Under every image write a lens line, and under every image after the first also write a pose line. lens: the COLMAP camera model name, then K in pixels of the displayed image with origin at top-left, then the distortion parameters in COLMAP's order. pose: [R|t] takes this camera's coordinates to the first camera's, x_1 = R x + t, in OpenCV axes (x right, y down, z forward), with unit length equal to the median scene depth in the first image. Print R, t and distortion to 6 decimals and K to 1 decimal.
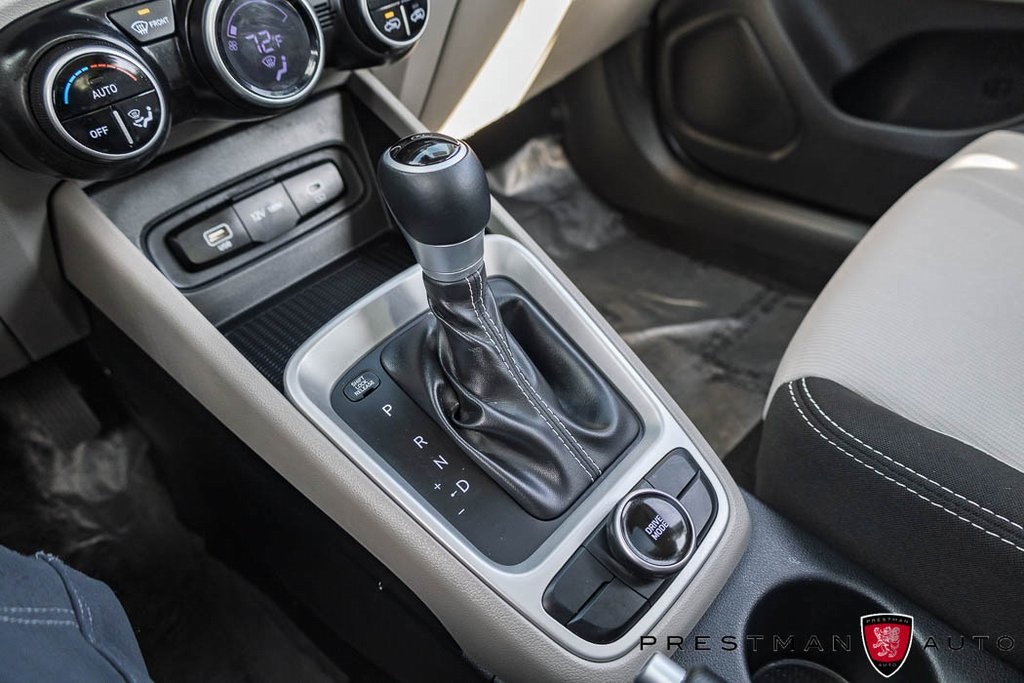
lens RADIAL K [[680.9, 0, 518.6], [0, 680.9, 333.8], [0, 0, 1]] dist [0.010803, -0.000920]
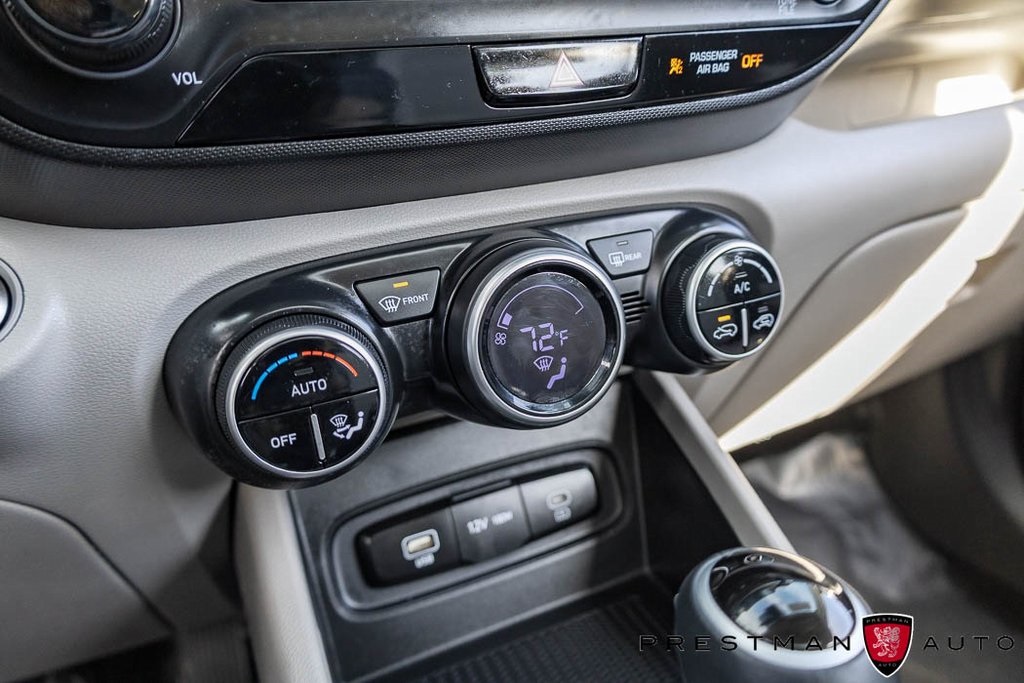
lens RADIAL K [[680.9, 0, 506.7], [0, 680.9, 336.6], [0, 0, 1]] dist [0.010803, -0.000920]
pose [[0.916713, 0.161938, -0.365258, -0.149155], [-0.268389, 0.926800, -0.262695, -0.230191], [0.295981, 0.338847, 0.893072, 0.357326]]
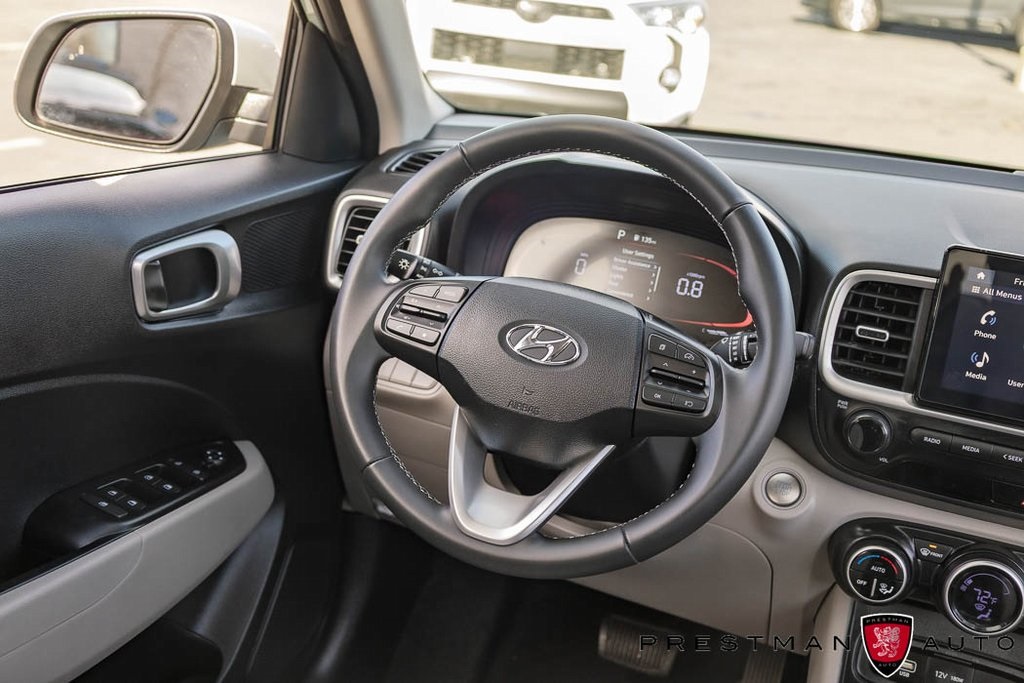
lens RADIAL K [[1173.5, 0, 534.7], [0, 1173.5, 347.2], [0, 0, 1]] dist [0.021579, 0.000000]
pose [[0.382886, 0.434993, -0.814972, 1.163142], [-0.699925, 0.712365, 0.051391, -0.247803], [0.602912, 0.550742, 0.577217, -1.466771]]
